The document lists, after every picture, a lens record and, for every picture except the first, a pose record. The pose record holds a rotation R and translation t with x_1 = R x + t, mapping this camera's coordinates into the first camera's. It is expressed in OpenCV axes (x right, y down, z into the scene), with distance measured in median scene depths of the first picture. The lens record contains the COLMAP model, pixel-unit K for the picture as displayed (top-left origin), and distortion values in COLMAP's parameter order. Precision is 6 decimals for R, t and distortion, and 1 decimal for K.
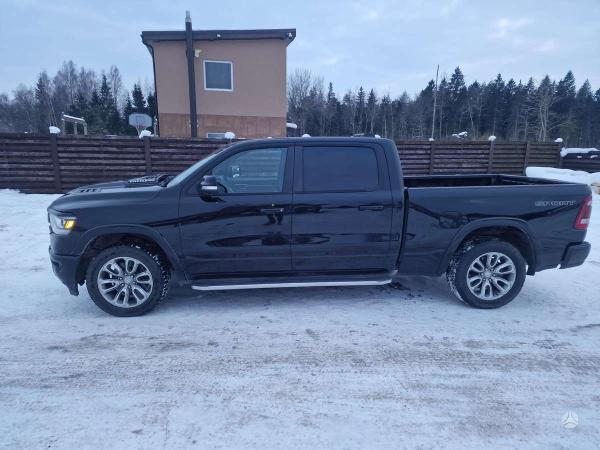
lens RADIAL K [[394.7, 0, 298.2], [0, 394.7, 232.3], [0, 0, 1]] dist [0.080507, -0.067960]
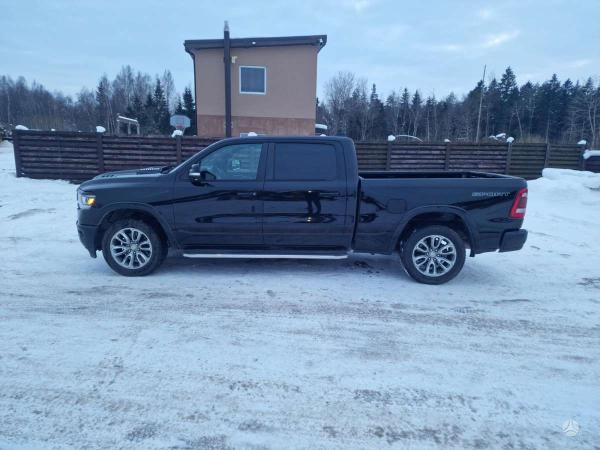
lens RADIAL K [[393.8, 0, 300.0], [0, 393.8, 225.0], [0, 0, 1]] dist [0.085134, -0.070468]
pose [[0.994649, 0.029631, -0.098967, 0.078373], [-0.031554, 0.999342, -0.017913, 0.020230], [0.098371, 0.020940, 0.994930, -0.071755]]
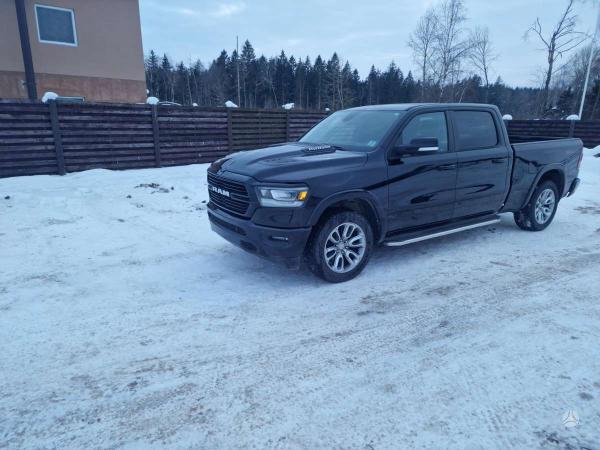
lens RADIAL K [[393.8, 0, 300.0], [0, 393.8, 225.0], [0, 0, 1]] dist [0.085134, -0.070468]
pose [[0.878950, -0.124277, 0.460438, -0.351030], [0.099149, 0.991973, 0.078473, -0.008124], [-0.466495, -0.023322, 0.884217, 0.060254]]
